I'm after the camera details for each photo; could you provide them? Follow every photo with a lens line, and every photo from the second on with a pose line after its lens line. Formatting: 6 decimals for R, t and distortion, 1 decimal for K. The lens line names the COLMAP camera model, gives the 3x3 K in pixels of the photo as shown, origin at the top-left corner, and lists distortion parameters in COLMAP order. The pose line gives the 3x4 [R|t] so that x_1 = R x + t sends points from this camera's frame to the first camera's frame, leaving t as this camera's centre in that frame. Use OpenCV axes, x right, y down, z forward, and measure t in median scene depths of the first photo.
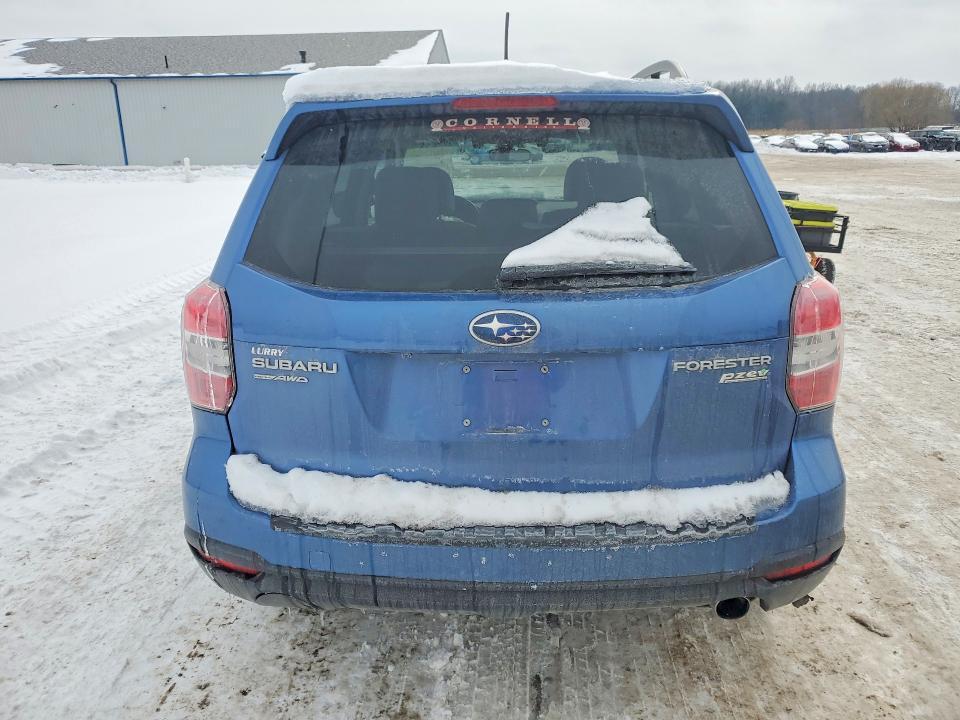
lens RADIAL K [[738.2, 0, 480.0], [0, 738.2, 360.0], [0, 0, 1]] dist [0.010894, 0.009266]
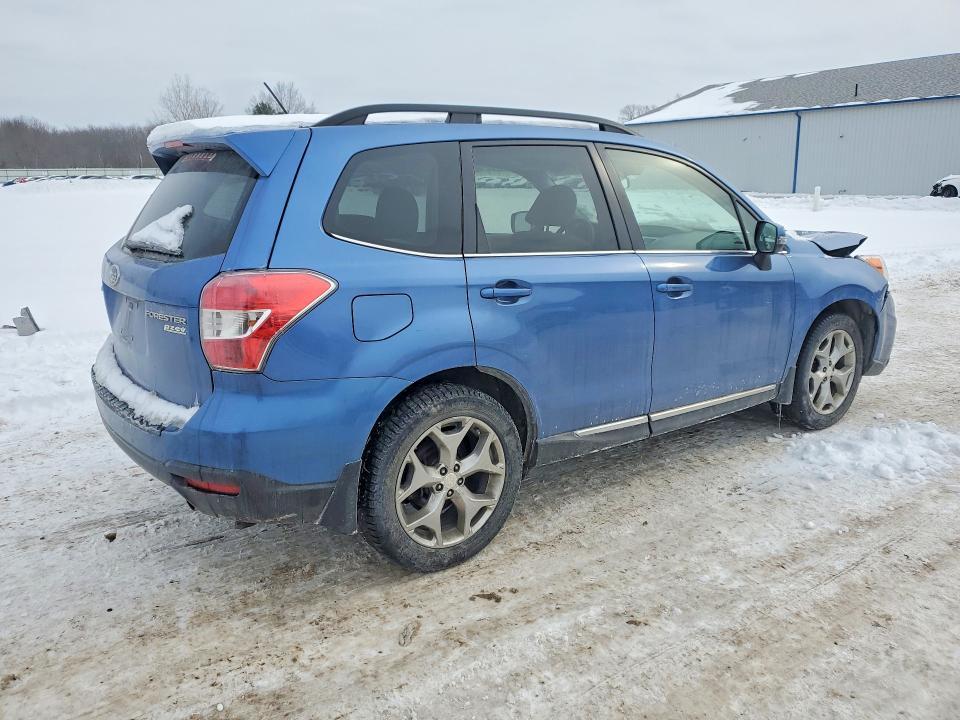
lens RADIAL K [[738.2, 0, 480.0], [0, 738.2, 360.0], [0, 0, 1]] dist [0.010894, 0.009266]
pose [[0.634940, 0.197294, -0.746944, 1.125840], [-0.224290, 0.972274, 0.066154, -0.091660], [0.739287, 0.125528, 0.661588, 0.300924]]
